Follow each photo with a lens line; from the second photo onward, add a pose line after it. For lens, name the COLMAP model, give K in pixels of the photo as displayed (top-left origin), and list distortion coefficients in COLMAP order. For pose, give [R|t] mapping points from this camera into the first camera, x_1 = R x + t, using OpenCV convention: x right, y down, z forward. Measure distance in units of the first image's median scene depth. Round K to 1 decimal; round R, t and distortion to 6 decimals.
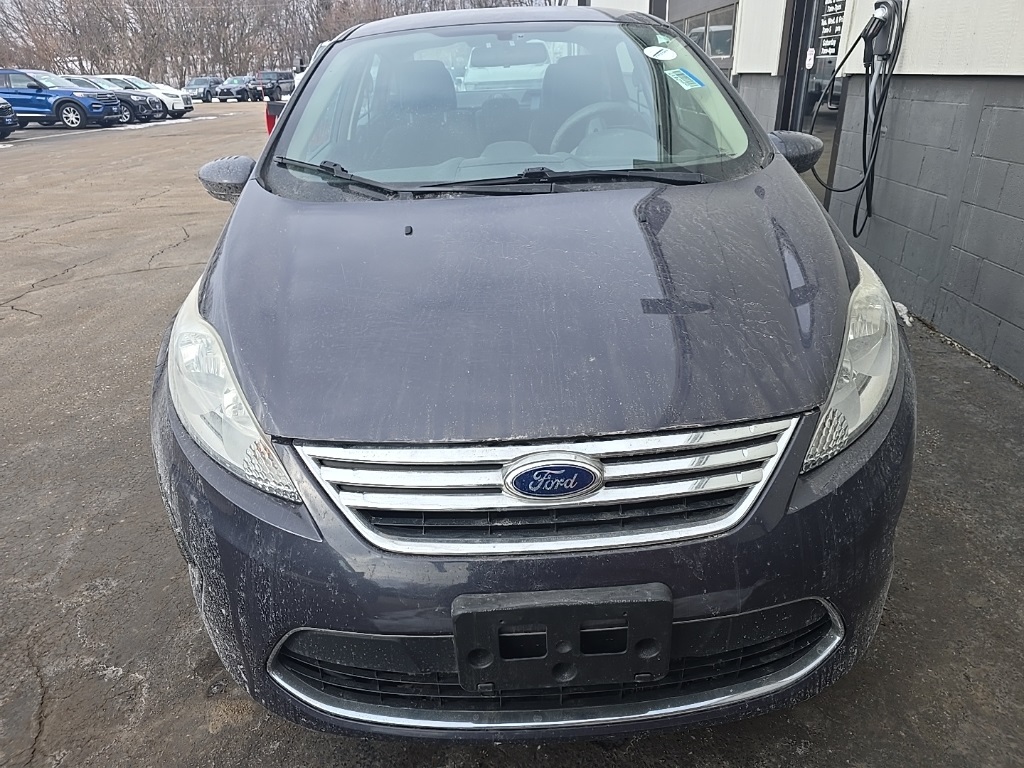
lens RADIAL K [[698.8, 0, 514.2], [0, 698.8, 384.8], [0, 0, 1]] dist [0.044398, -0.040580]
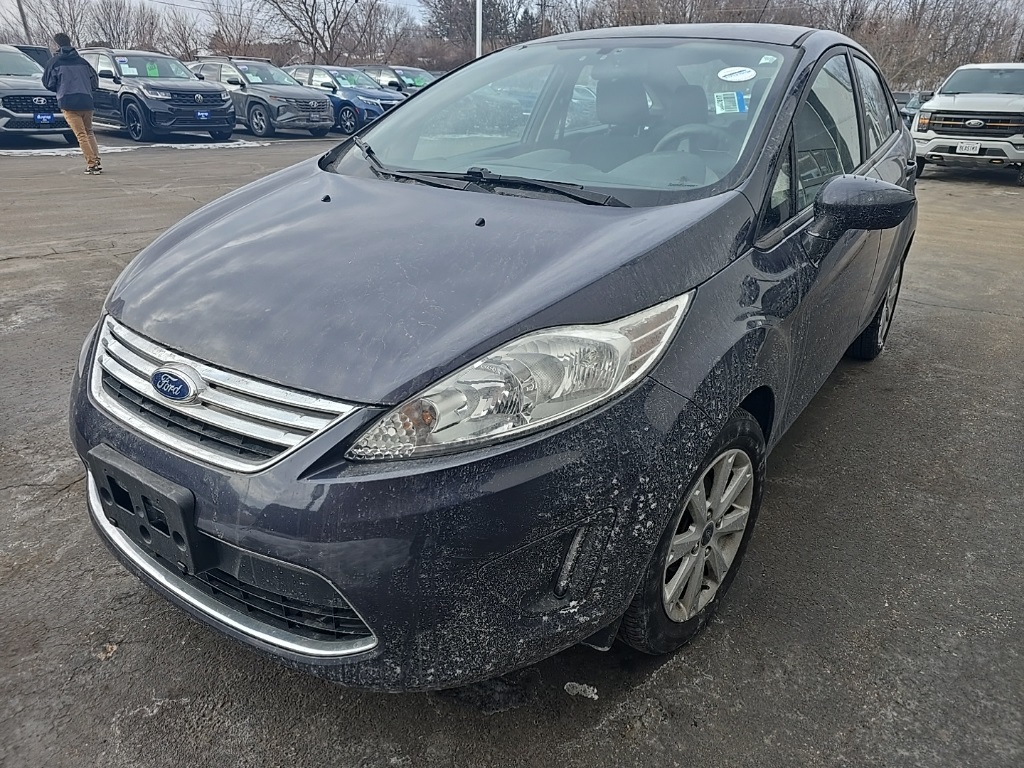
lens RADIAL K [[698.8, 0, 514.2], [0, 698.8, 384.8], [0, 0, 1]] dist [0.044398, -0.040580]
pose [[0.798882, 0.288248, -0.527921, 1.114448], [-0.301322, 0.951406, 0.063494, -0.118234], [0.520569, 0.108350, 0.846917, 0.233805]]
